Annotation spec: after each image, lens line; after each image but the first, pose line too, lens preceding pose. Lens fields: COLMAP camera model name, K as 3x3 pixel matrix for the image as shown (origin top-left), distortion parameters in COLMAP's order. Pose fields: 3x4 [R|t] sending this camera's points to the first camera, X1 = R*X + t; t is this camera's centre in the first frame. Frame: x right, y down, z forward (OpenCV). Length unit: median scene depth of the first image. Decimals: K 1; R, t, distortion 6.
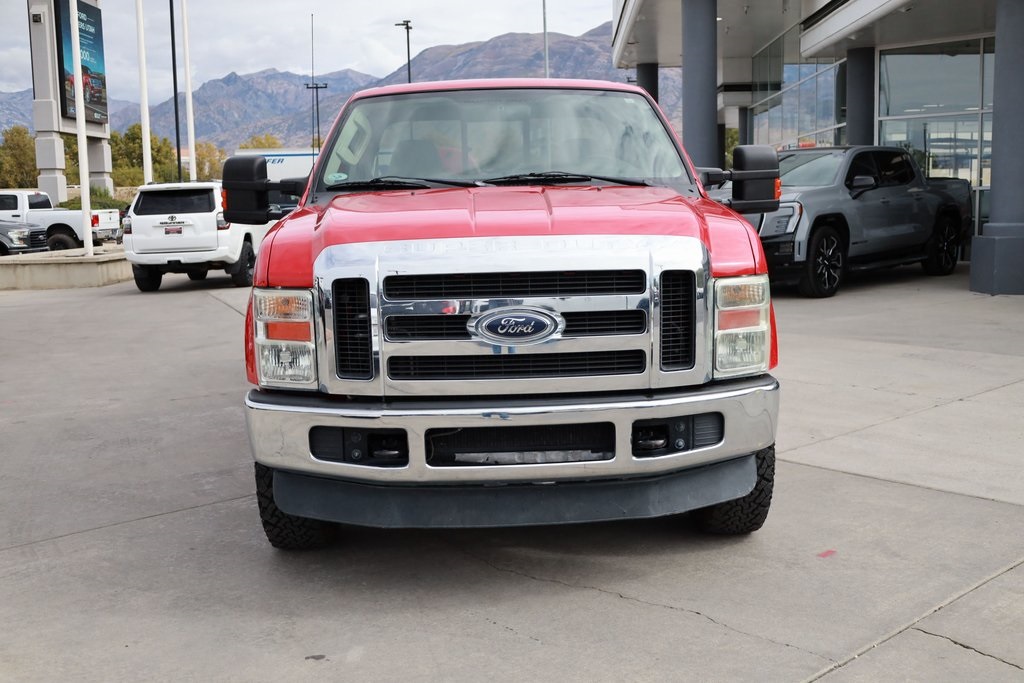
lens RADIAL K [[1128.1, 0, 509.9], [0, 1128.1, 339.6], [0, 0, 1]] dist [0.008385, 0.000000]
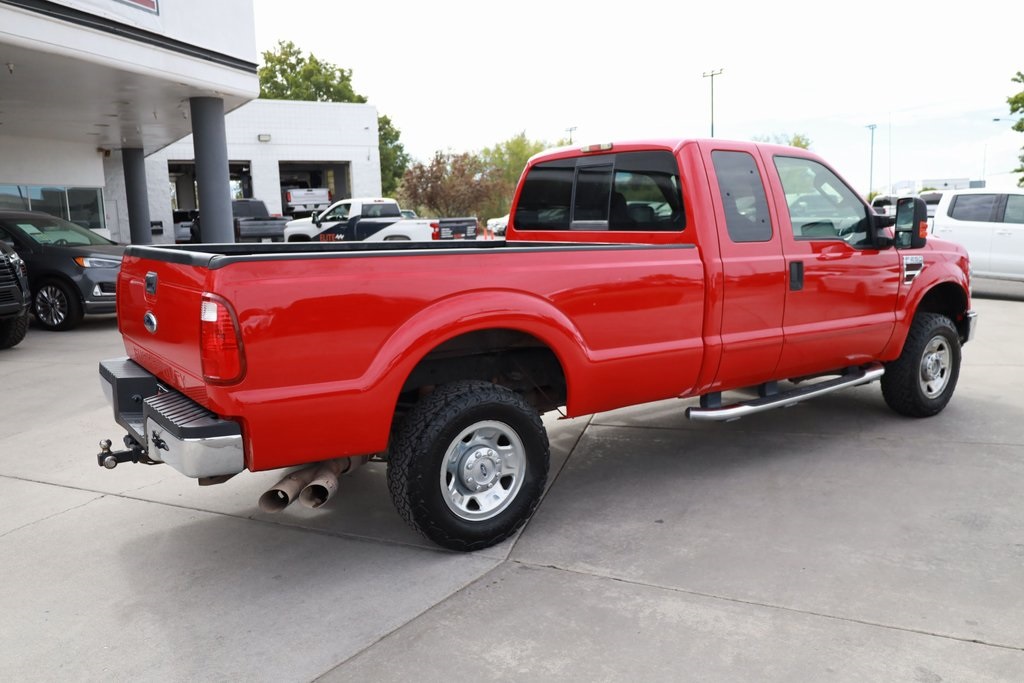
lens RADIAL K [[815.8, 0, 519.1], [0, 815.8, 340.5], [0, 0, 1]] dist [-0.008926, -0.007010]
pose [[-0.571858, -0.091118, 0.815277, -0.826401], [0.138118, 0.968932, 0.205170, -0.280671], [-0.808642, 0.229932, -0.541506, 2.079159]]
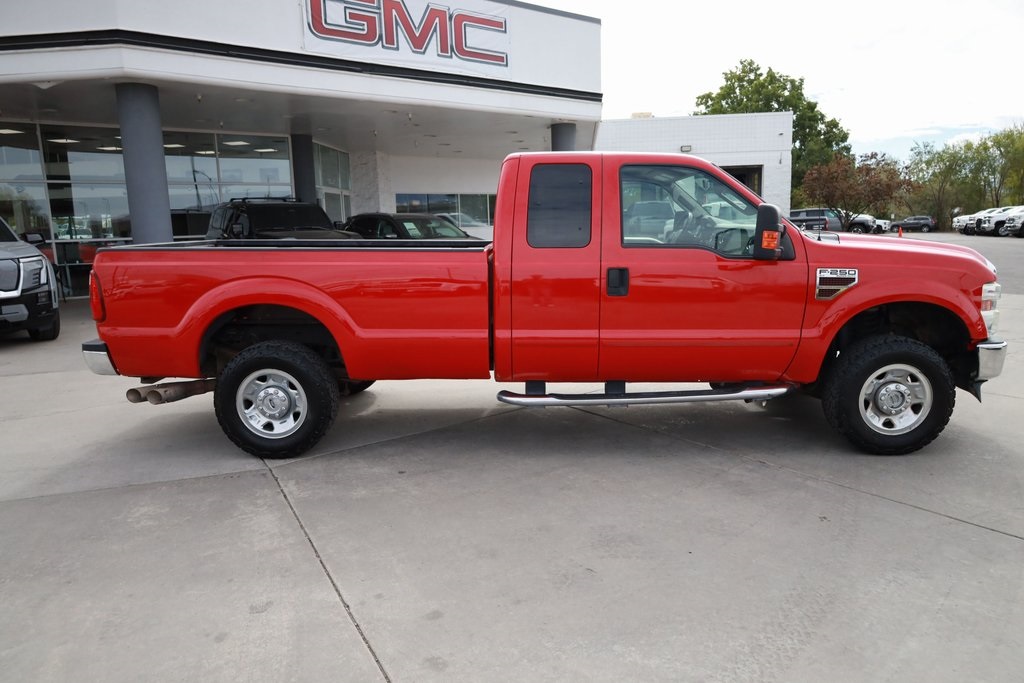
lens RADIAL K [[700.0, 0, 511.4], [0, 700.0, 335.9], [0, 0, 1]] dist [-0.003737, -0.001006]
pose [[0.039163, -0.139827, 0.989401, -1.090294], [0.146988, 0.980195, 0.132708, -0.178916], [-0.988363, 0.140233, 0.058941, 1.350485]]
